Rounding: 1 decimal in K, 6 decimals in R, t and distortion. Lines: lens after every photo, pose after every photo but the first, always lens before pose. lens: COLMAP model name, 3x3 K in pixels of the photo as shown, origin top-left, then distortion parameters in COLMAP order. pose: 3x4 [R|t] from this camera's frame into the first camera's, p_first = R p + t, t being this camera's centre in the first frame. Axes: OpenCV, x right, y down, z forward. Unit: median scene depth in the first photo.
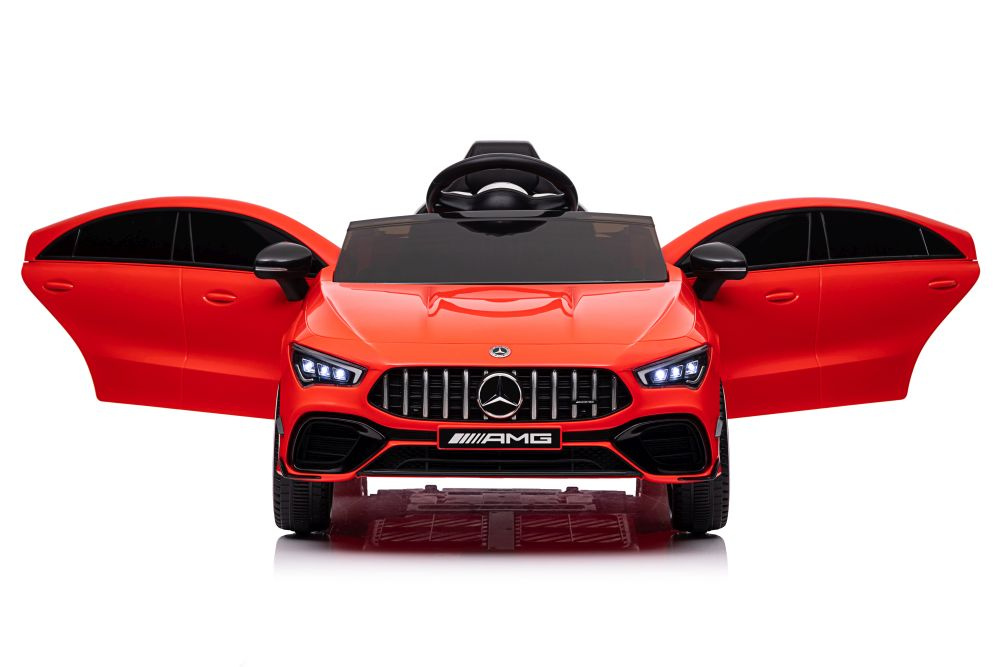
lens RADIAL K [[2837.1, 0, 497.2], [0, 2837.1, 333.4], [0, 0, 1]] dist [0.073601, 0.000000]
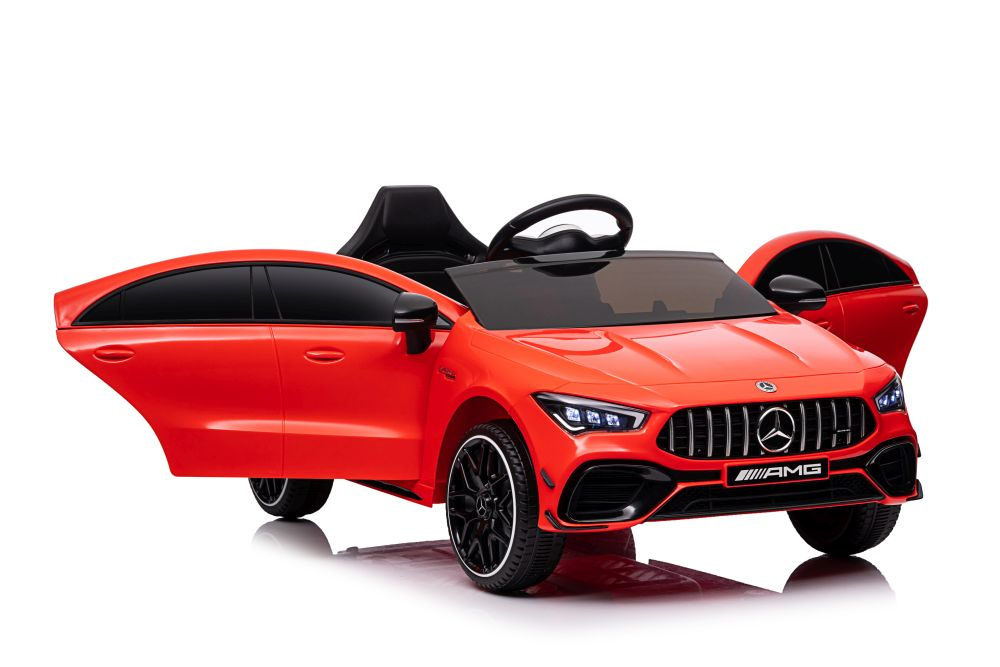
lens RADIAL K [[2837.1, 0, 503.2], [0, 2837.1, 333.5], [0, 0, 1]] dist [0.073601, 0.000000]
pose [[0.880160, -0.049503, 0.472088, -0.556521], [0.060320, 0.998149, -0.007795, -0.010112], [-0.470828, 0.035337, 0.881517, 0.154830]]
